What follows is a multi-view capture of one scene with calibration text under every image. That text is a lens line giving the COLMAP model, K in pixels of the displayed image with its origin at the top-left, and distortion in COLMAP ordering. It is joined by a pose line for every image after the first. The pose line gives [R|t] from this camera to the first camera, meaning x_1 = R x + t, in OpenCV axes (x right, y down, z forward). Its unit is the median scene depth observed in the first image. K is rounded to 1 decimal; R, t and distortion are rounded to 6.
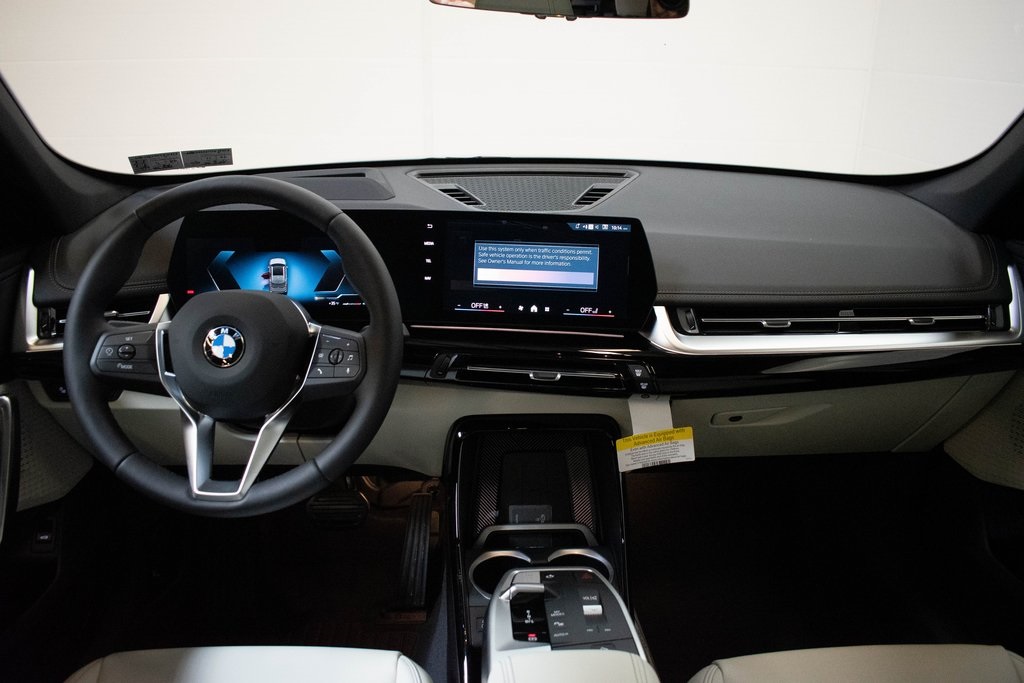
lens RADIAL K [[779.1, 0, 512.0], [0, 779.1, 341.5], [0, 0, 1]] dist [-0.077639, 0.001308]
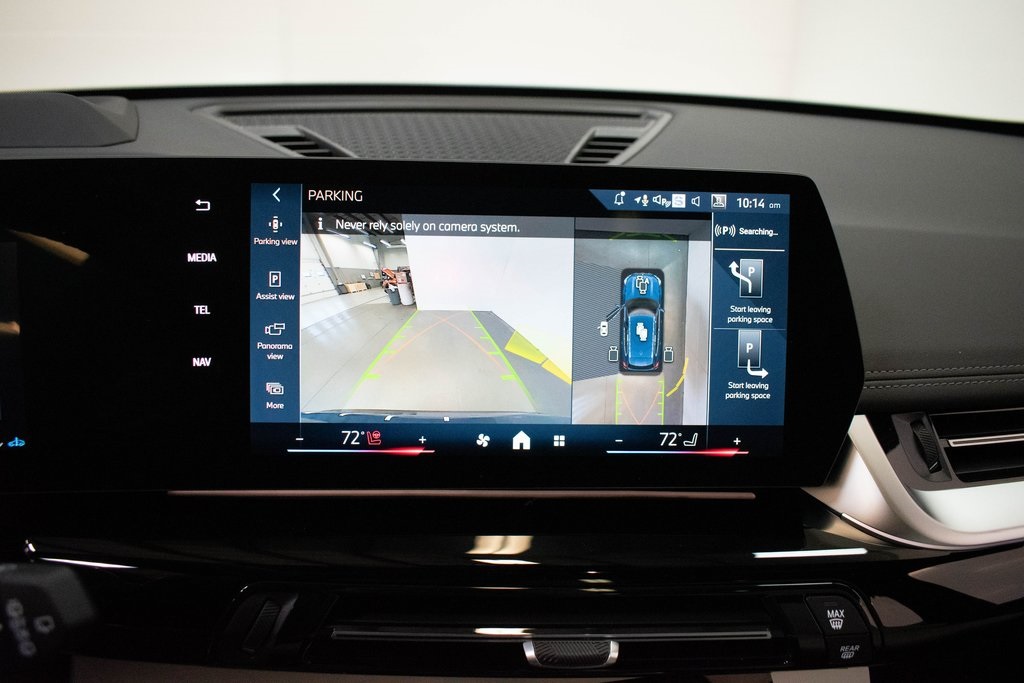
lens RADIAL K [[779.1, 0, 512.0], [0, 779.1, 341.5], [0, 0, 1]] dist [-0.077639, 0.001308]
pose [[0.987970, -0.033990, 0.150862, -0.026115], [0.036834, 0.999192, -0.016097, -0.079267], [-0.150193, 0.021460, 0.988424, 0.649272]]
